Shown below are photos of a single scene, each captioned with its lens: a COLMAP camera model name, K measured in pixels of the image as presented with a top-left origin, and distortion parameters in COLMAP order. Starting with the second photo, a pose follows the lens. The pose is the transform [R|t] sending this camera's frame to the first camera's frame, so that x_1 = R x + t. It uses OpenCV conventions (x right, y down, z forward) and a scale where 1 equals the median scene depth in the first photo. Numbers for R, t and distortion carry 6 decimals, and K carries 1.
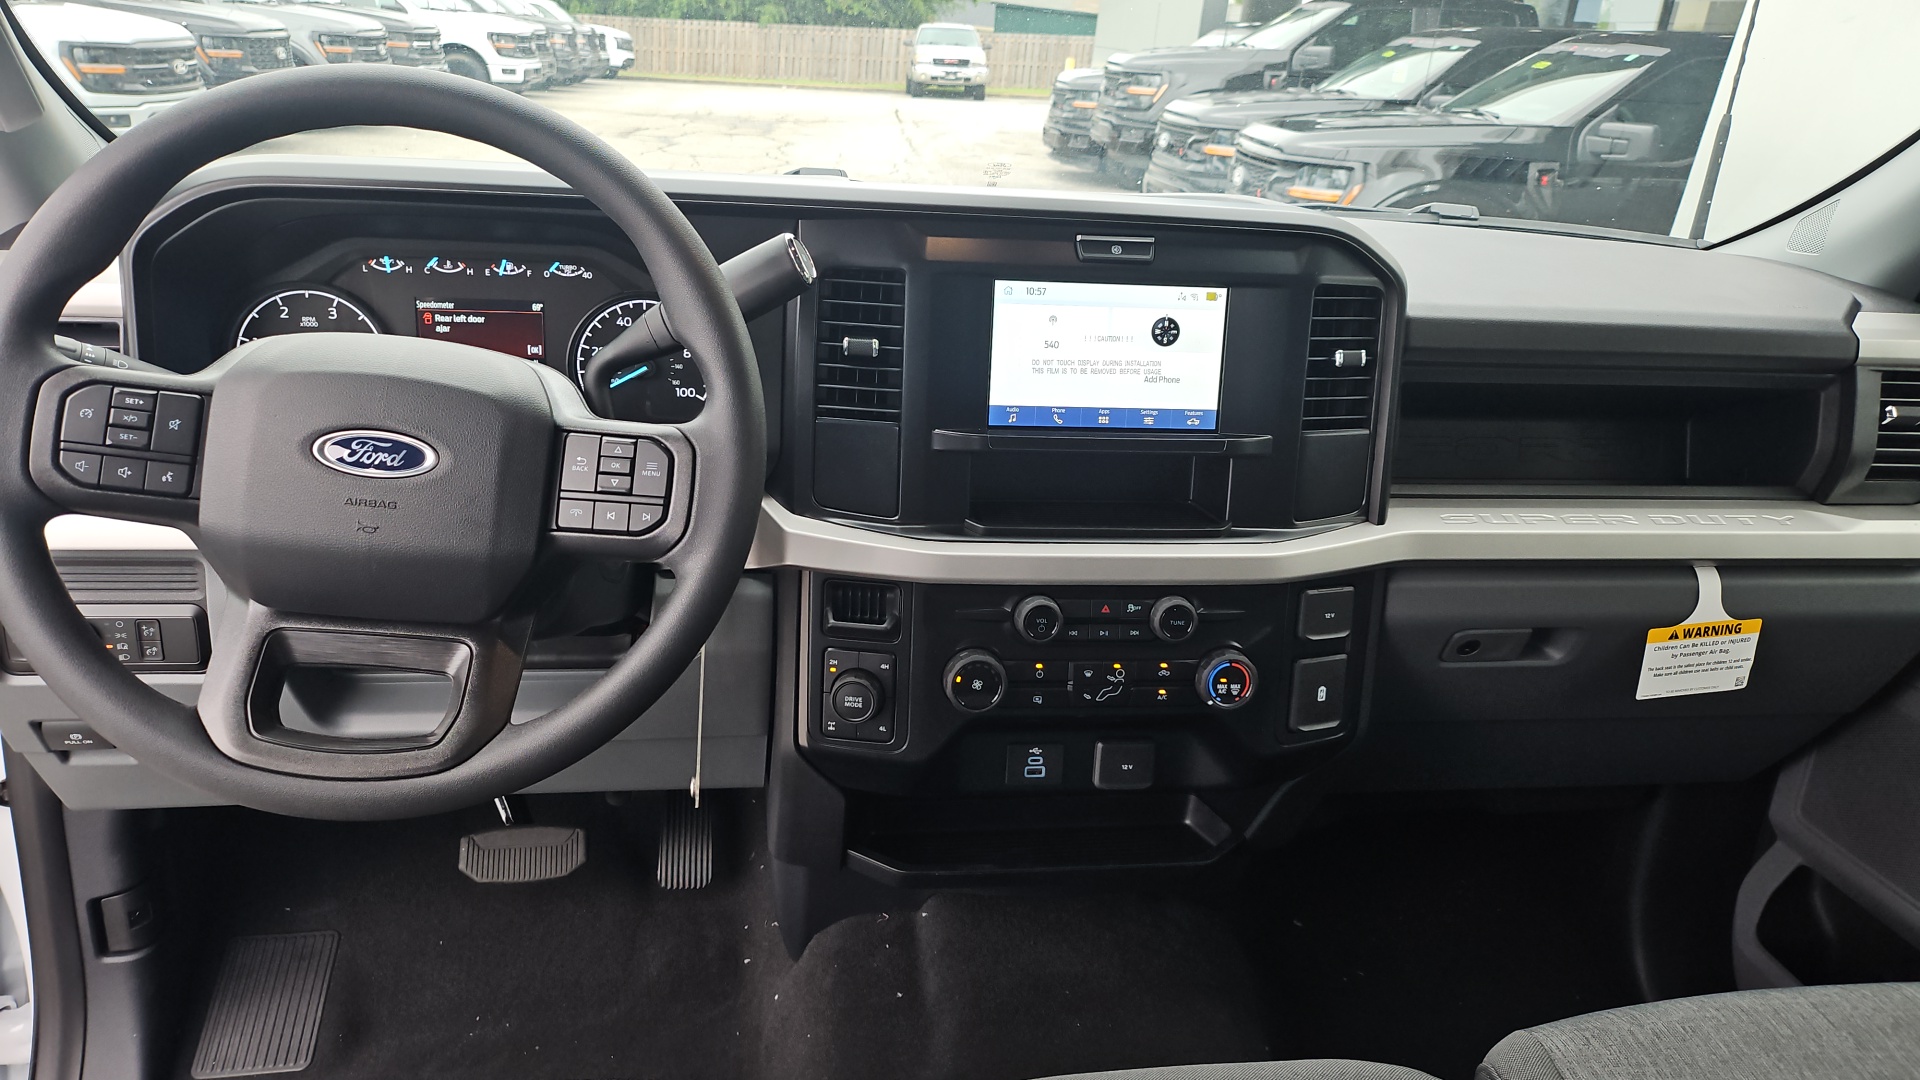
lens RADIAL K [[1355.5, 0, 940.4], [0, 1355.5, 444.8], [0, 0, 1]] dist [-0.001283, 0.056402]
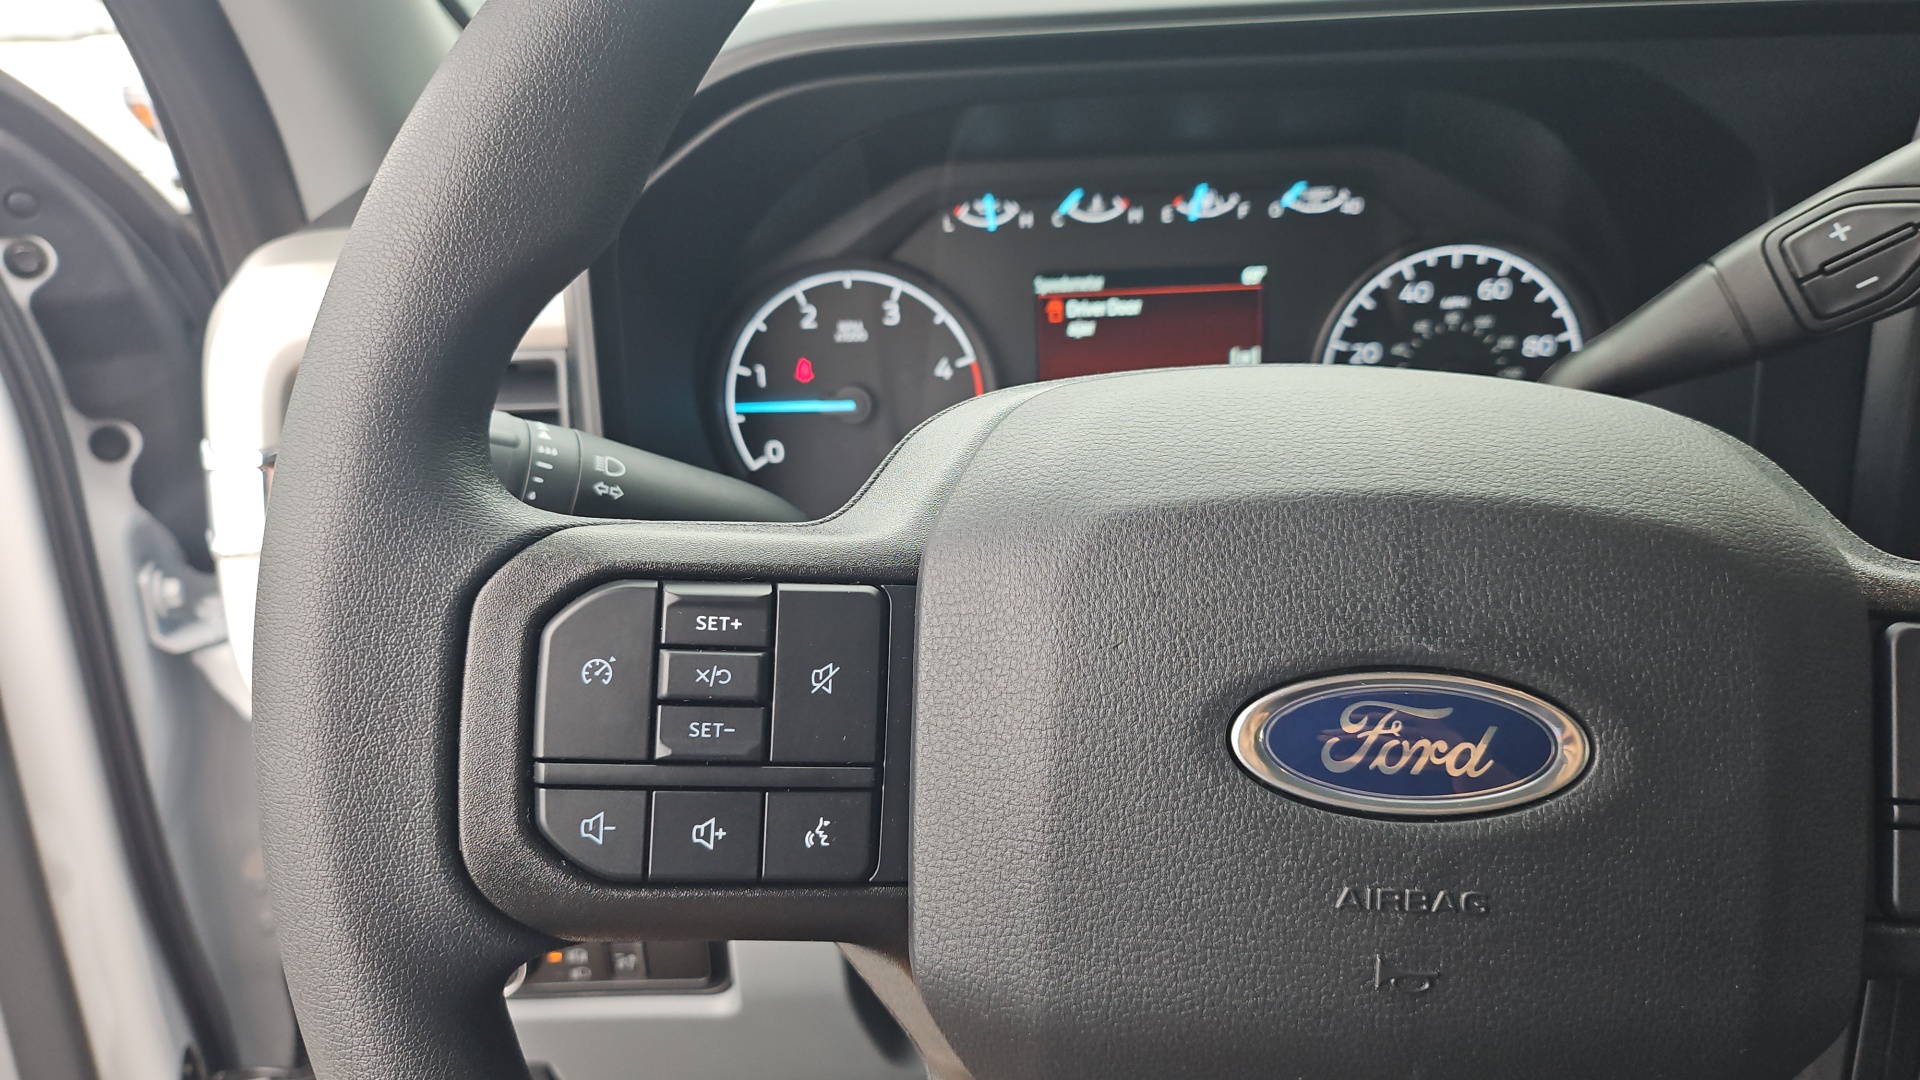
lens RADIAL K [[1358.4, 0, 960.0], [0, 1358.4, 540.0], [0, 0, 1]] dist [-0.001427, 0.000510]
pose [[0.979835, -0.032312, -0.197181, -0.333661], [0.049393, 0.995380, 0.082333, -0.052856], [0.193610, -0.090412, 0.976904, 0.493792]]
